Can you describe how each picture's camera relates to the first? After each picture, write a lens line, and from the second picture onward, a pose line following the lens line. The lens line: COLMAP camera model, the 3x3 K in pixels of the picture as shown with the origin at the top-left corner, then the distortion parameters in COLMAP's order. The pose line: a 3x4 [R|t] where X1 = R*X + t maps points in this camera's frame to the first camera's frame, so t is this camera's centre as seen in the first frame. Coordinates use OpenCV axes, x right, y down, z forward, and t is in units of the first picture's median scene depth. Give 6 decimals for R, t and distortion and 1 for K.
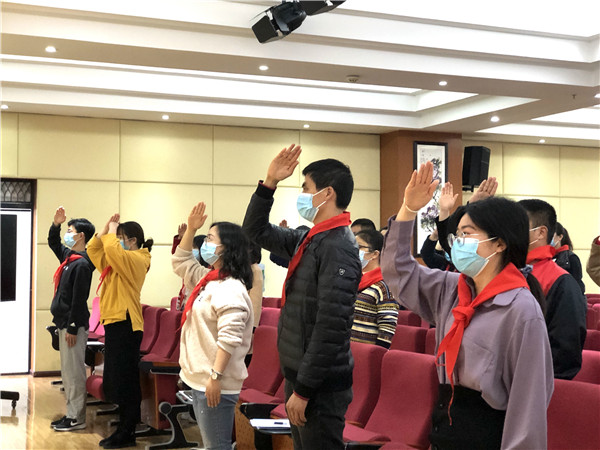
lens RADIAL K [[990.6, 0, 300.0], [0, 990.6, 225.0], [0, 0, 1]] dist [0.003159, 0.162768]
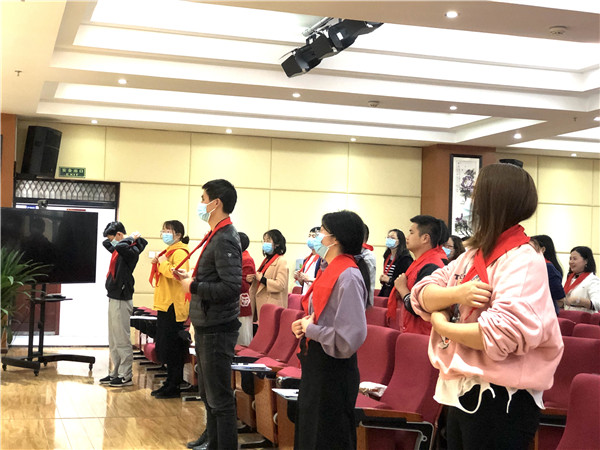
lens RADIAL K [[990.6, 0, 300.0], [0, 990.6, 225.0], [0, 0, 1]] dist [0.003159, 0.162768]
pose [[0.994272, 0.021910, -0.104608, 0.070259], [-0.022116, 0.999755, -0.000805, 0.000480], [0.104564, 0.003114, 0.994513, -0.144471]]
